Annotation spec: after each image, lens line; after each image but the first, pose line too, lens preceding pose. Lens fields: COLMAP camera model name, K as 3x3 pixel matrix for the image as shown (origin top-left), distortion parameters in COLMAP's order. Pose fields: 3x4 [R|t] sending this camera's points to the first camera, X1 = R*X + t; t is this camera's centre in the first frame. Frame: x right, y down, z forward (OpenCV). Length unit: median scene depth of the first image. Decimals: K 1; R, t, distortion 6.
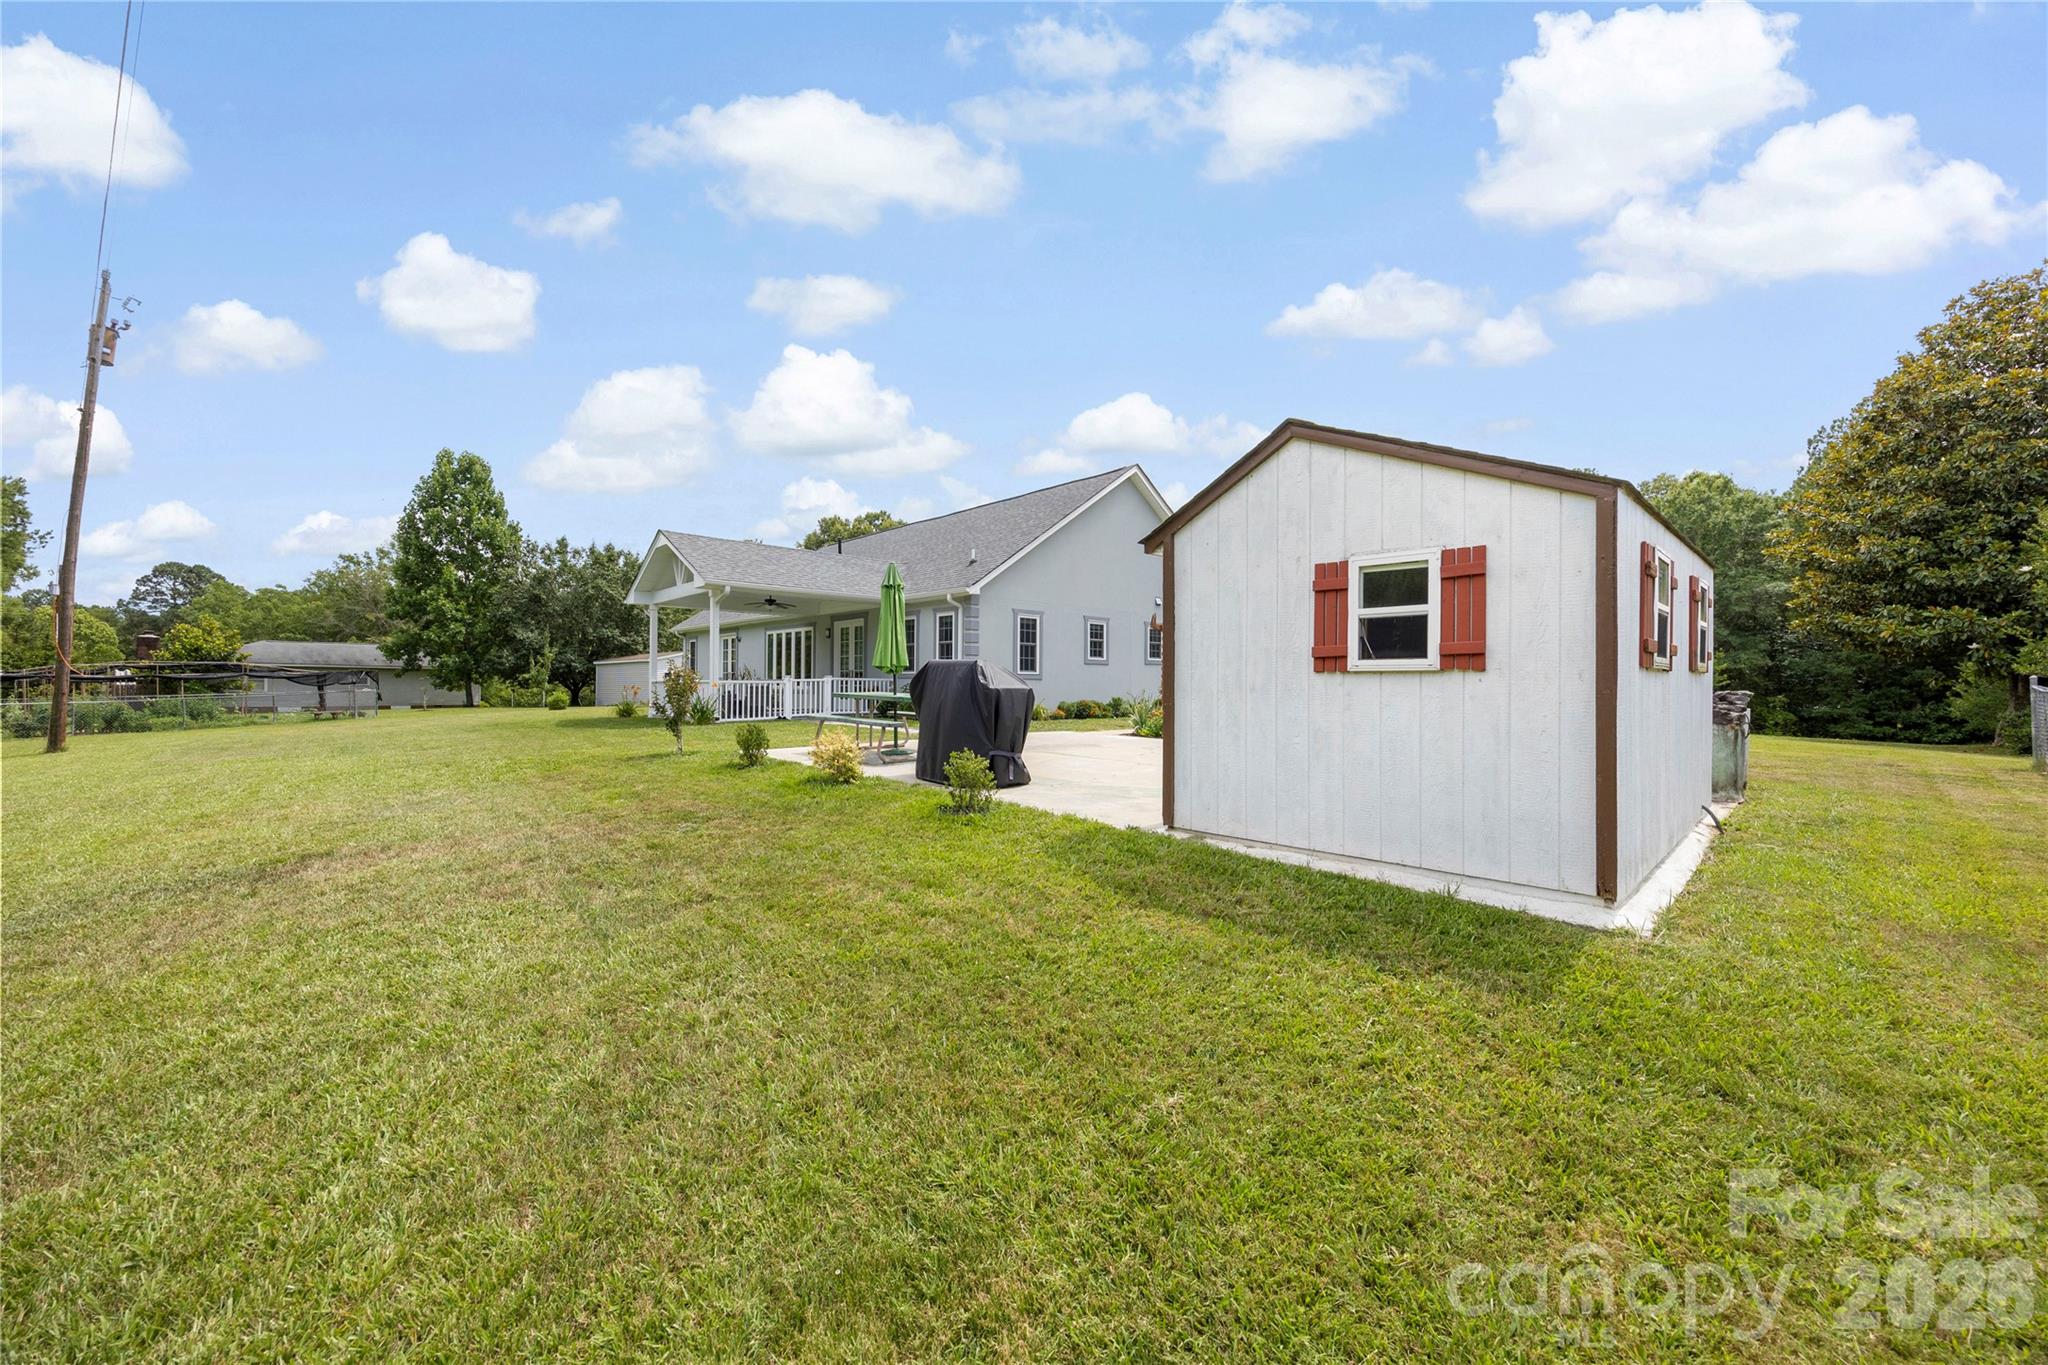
lens RADIAL K [[786.4, 0, 1032.5], [0, 786.4, 675.7], [0, 0, 1]] dist [-0.000687, -0.000251]
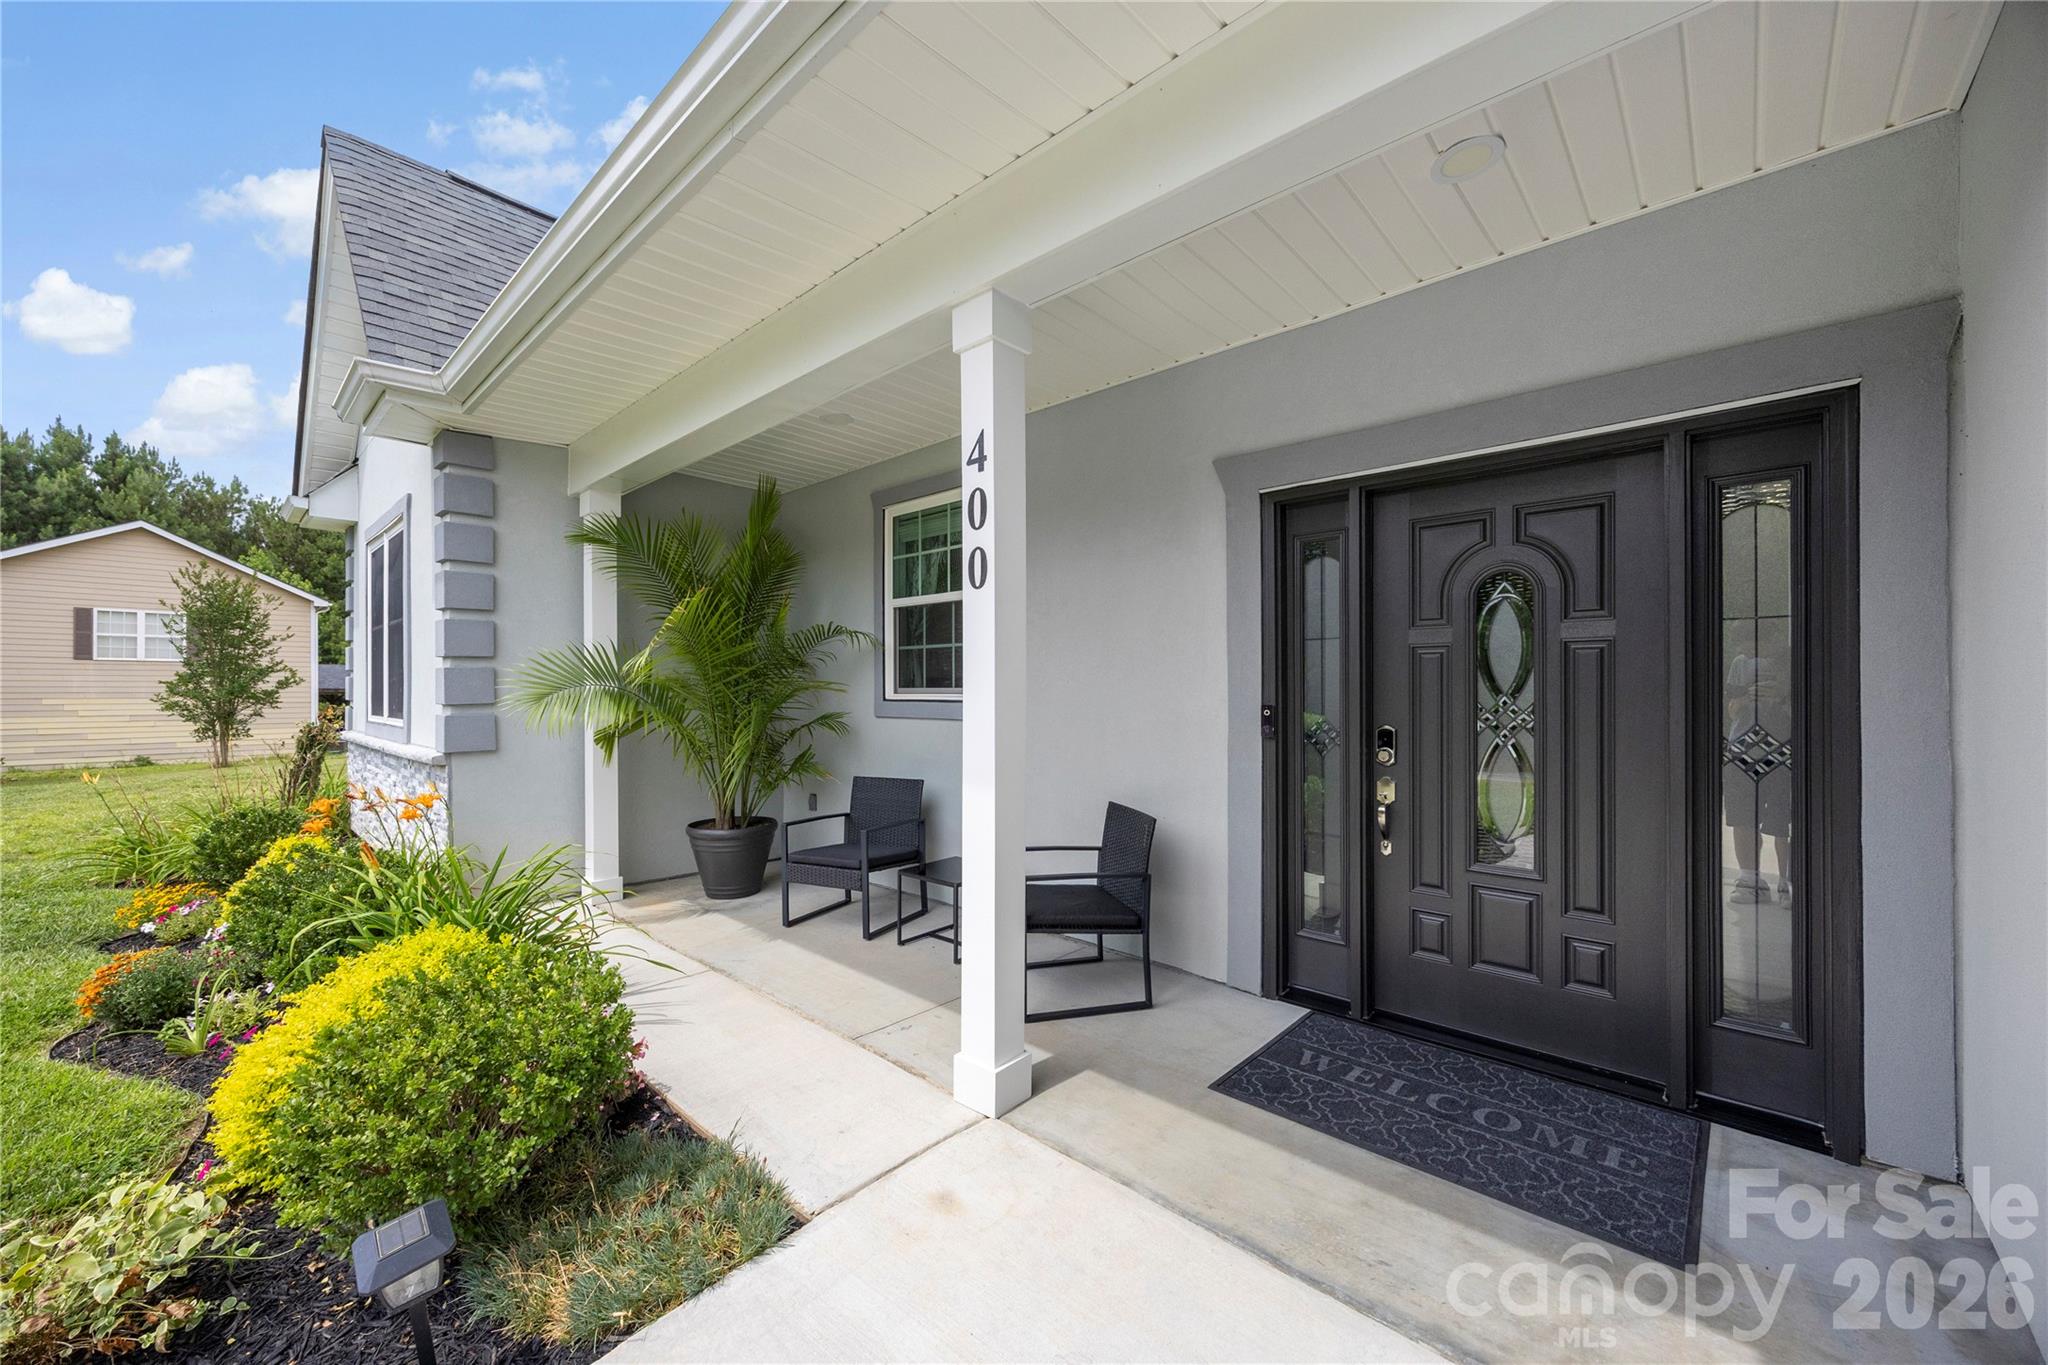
lens RADIAL K [[786.4, 0, 1032.5], [0, 786.4, 675.7], [0, 0, 1]] dist [-0.000687, -0.000251]
pose [[0.999999, -0.001167, -0.000552, 0.952753], [0.001168, 0.999998, 0.001471, 0.153038], [0.000550, -0.001471, 0.999999, -0.381082]]
